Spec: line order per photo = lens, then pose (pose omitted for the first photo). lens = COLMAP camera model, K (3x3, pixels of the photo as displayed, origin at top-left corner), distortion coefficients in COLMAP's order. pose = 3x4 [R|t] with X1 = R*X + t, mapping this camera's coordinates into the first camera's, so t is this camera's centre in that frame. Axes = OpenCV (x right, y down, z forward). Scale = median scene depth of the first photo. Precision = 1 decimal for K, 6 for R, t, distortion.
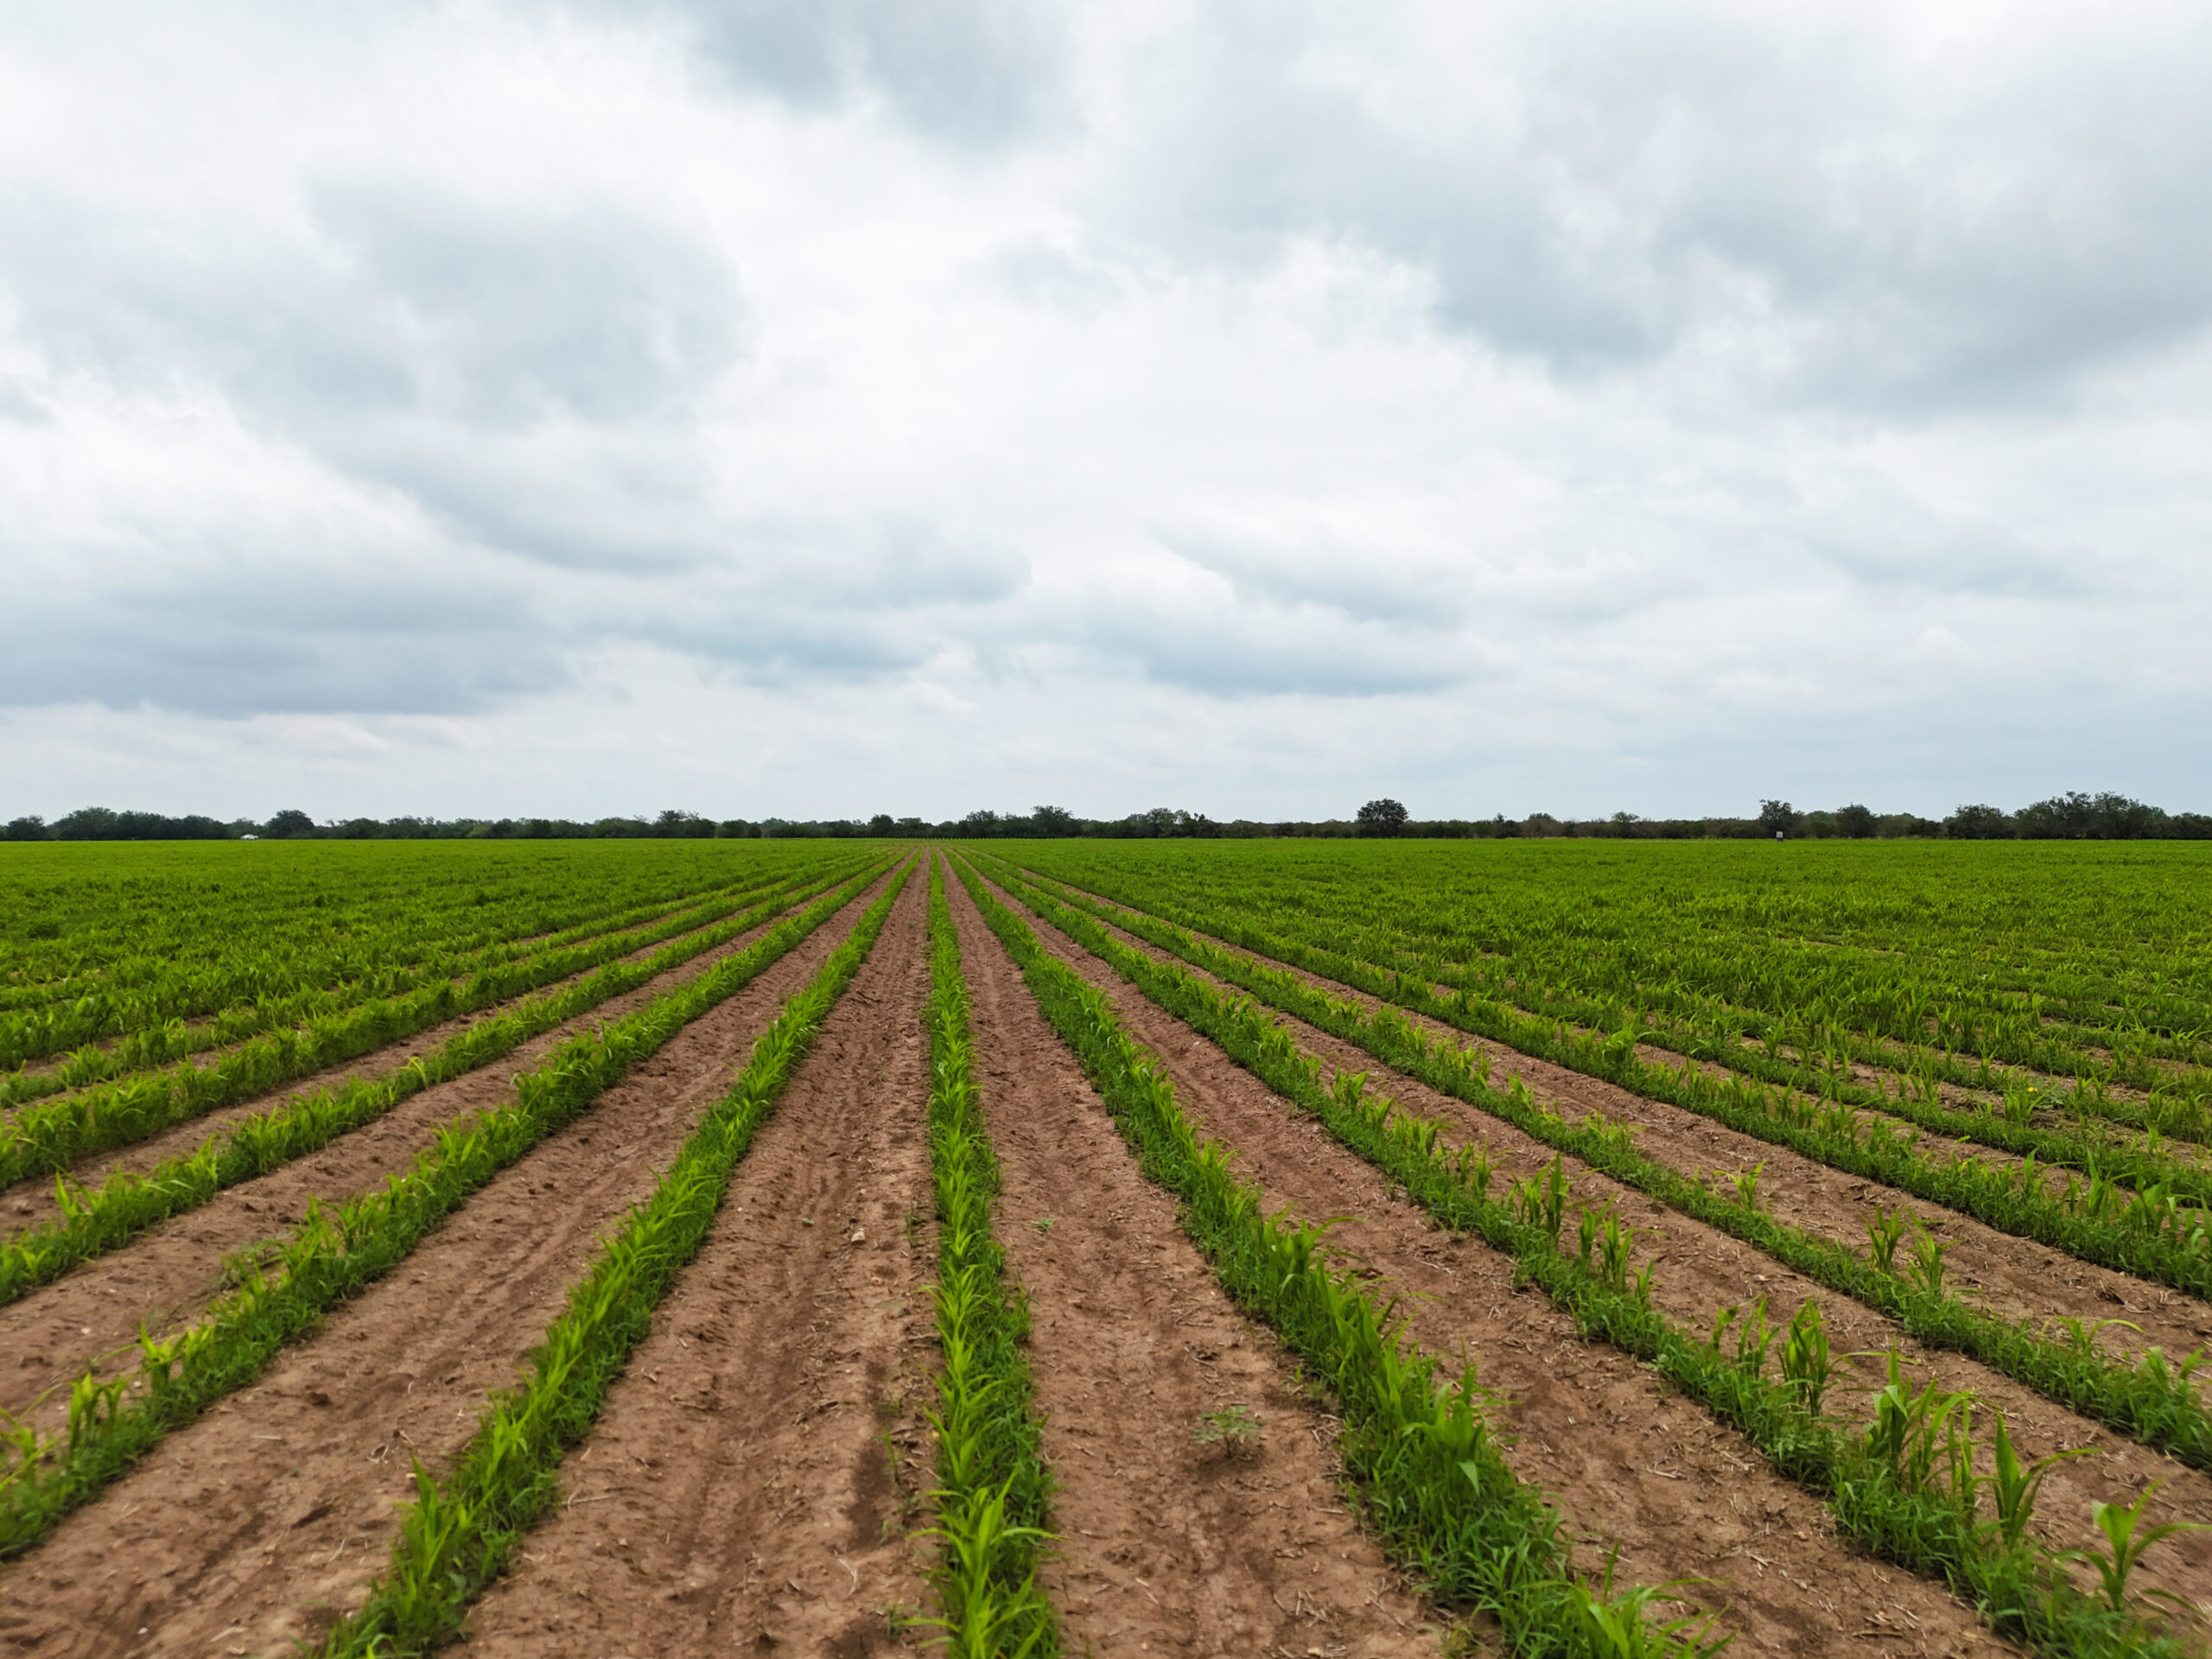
lens RADIAL K [[1645.7, 0, 1098.4], [0, 1645.7, 828.8], [0, 0, 1]] dist [0.085537, -0.071457]
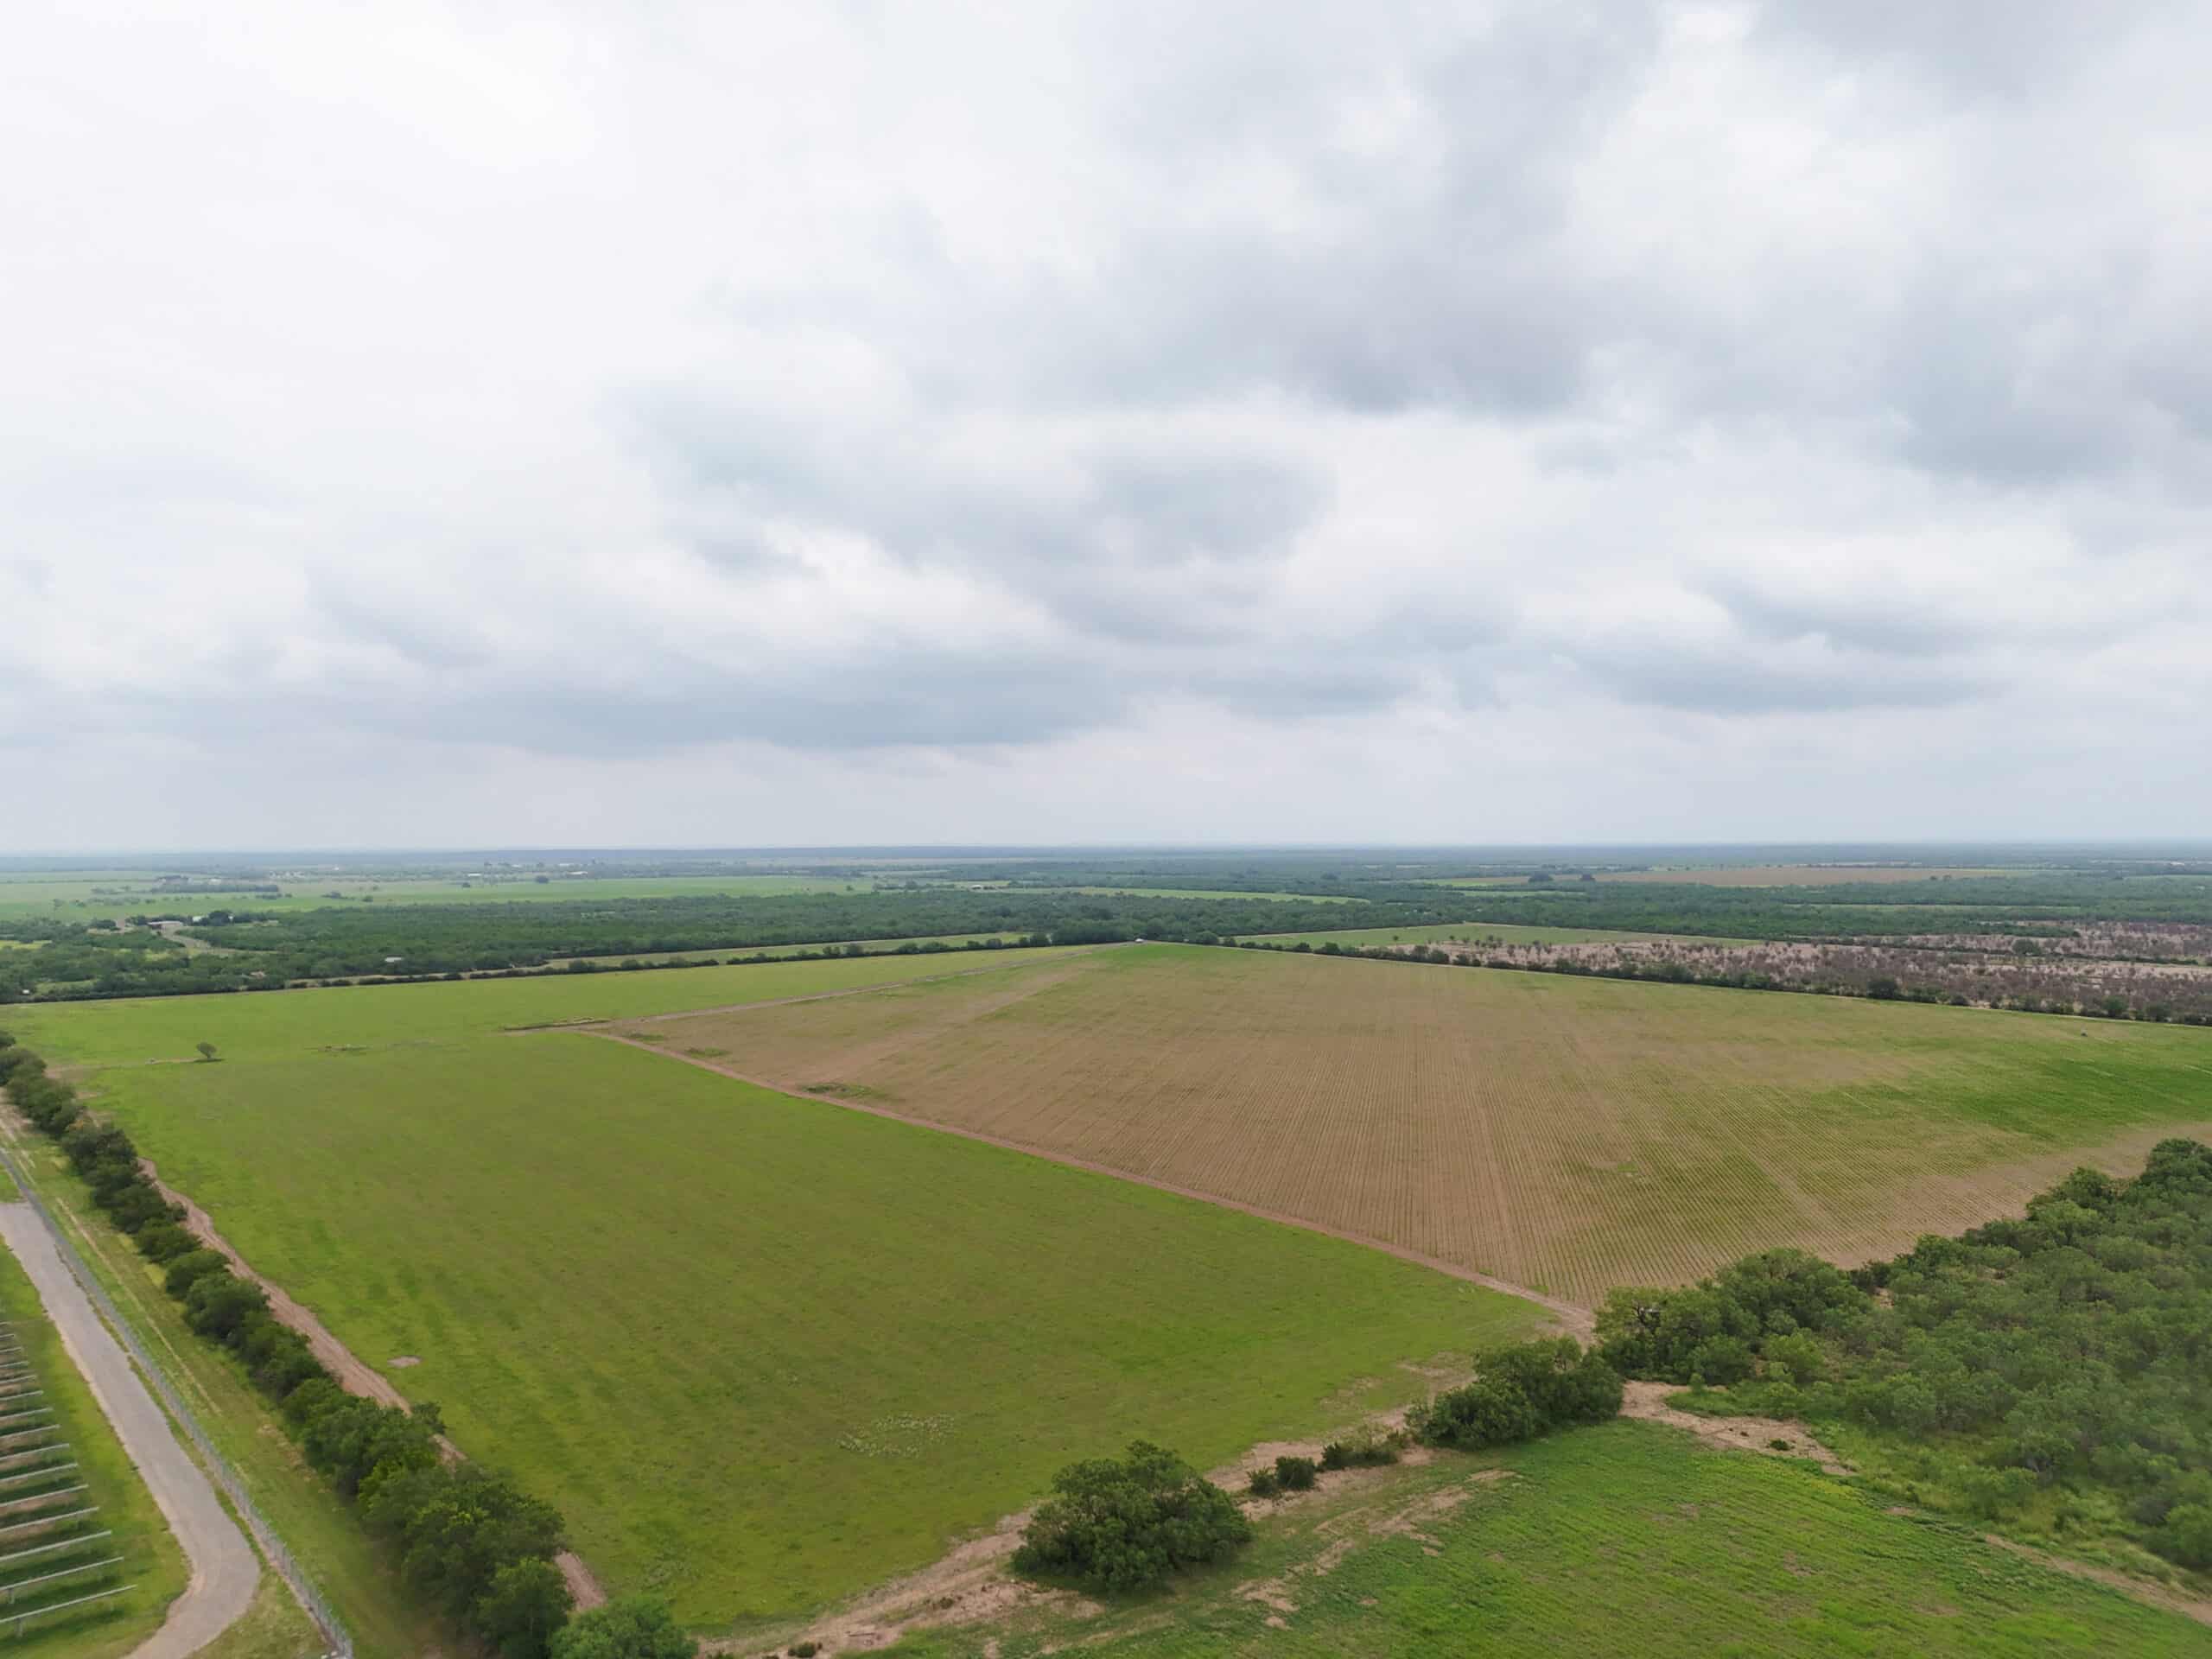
lens RADIAL K [[1645.7, 0, 1105.7], [0, 1645.7, 832.5], [0, 0, 1]] dist [0.085537, -0.071457]
pose [[0.962014, -0.003455, -0.272977, -0.004334], [0.001758, 0.999978, -0.006462, -0.006610], [0.272993, 0.005737, 0.961999, -0.288695]]
